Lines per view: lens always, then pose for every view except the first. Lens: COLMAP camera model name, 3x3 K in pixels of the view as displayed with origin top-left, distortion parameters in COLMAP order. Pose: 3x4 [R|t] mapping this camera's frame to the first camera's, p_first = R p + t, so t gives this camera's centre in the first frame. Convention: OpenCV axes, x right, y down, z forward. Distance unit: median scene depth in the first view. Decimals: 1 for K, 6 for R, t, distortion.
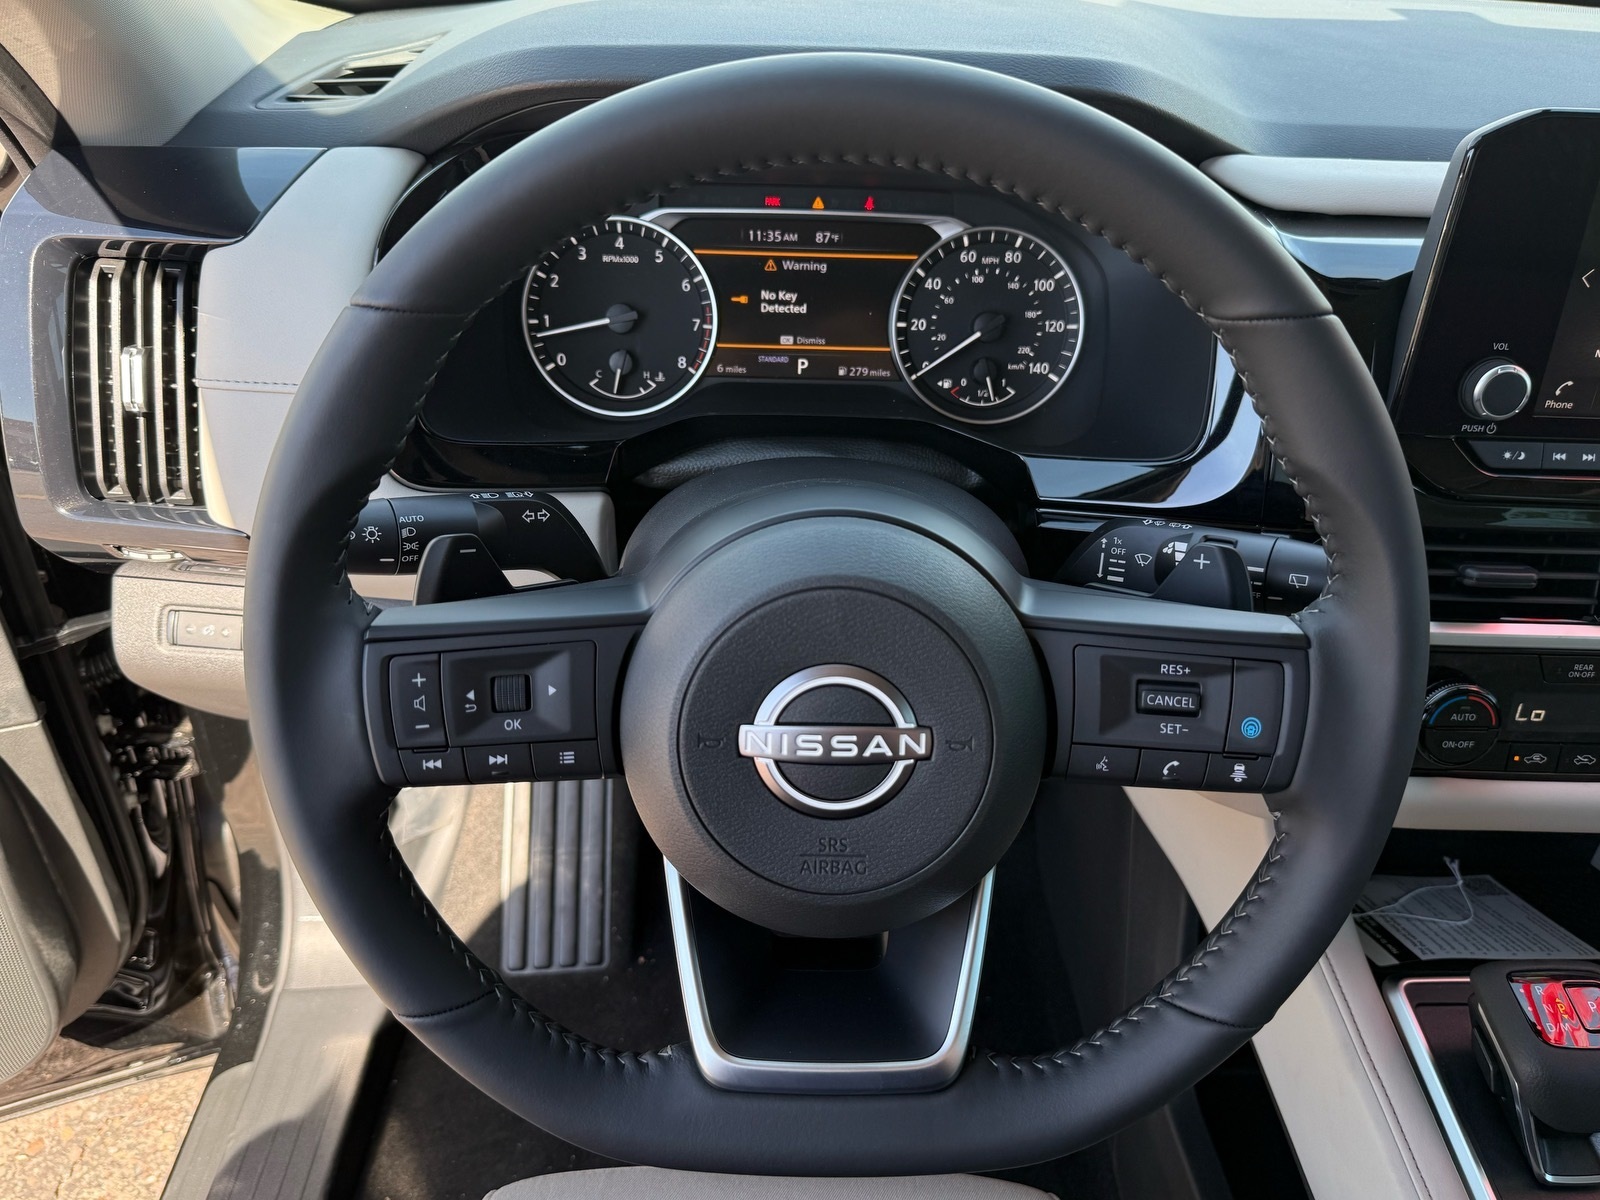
lens RADIAL K [[1214.6, 0, 804.6], [0, 1214.6, 586.0], [0, 0, 1]] dist [0.021124, -0.036648]
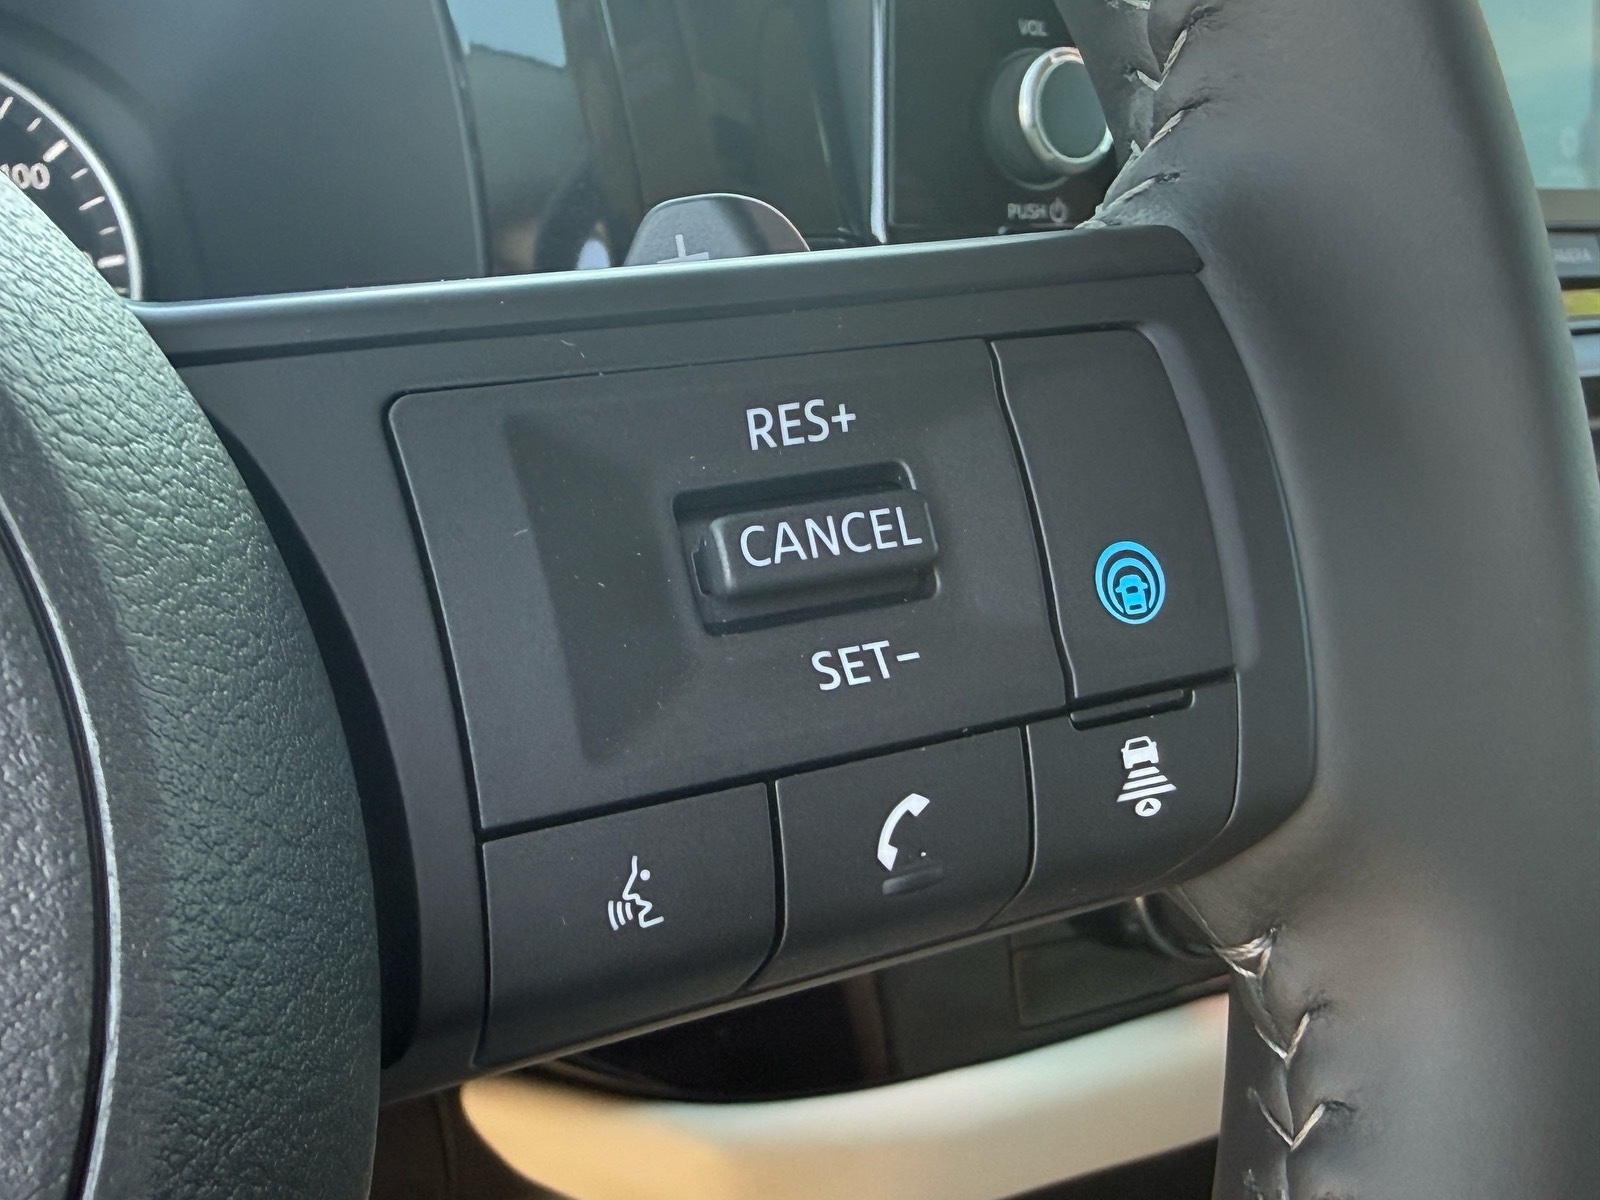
lens RADIAL K [[1842.1, 0, 727.9], [0, 1842.1, 599.8], [0, 0, 1]] dist [0.002617, 0.000000]
pose [[0.849038, -0.139351, 0.509624, 0.059166], [0.283950, 0.933792, -0.217727, 0.103080], [-0.445542, 0.329566, 0.832393, 0.417037]]
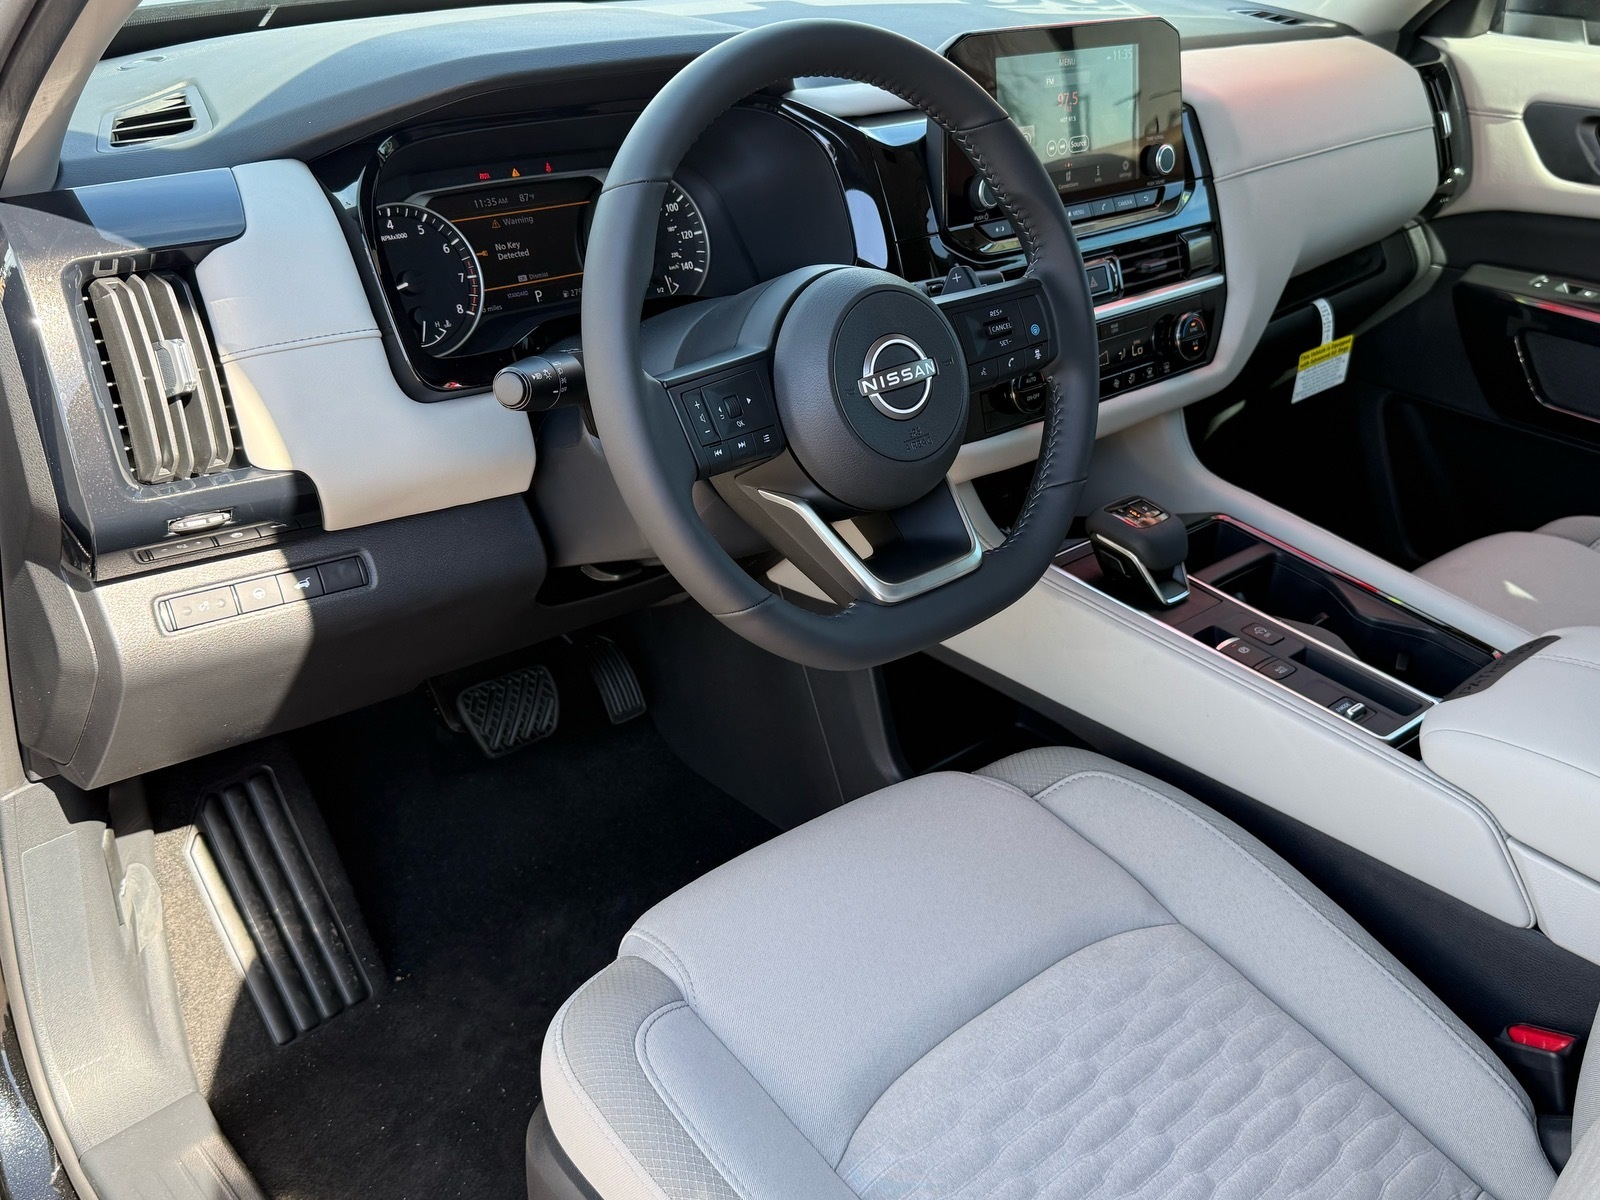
lens RADIAL K [[1515.8, 0, 795.9], [0, 1515.8, 589.2], [0, 0, 1]] dist [0.014126, 0.000000]
pose [[0.757752, -0.302770, 0.578050, -0.845292], [0.363719, 0.931443, 0.011079, 0.195460], [-0.541775, 0.201852, 0.815926, -0.404970]]
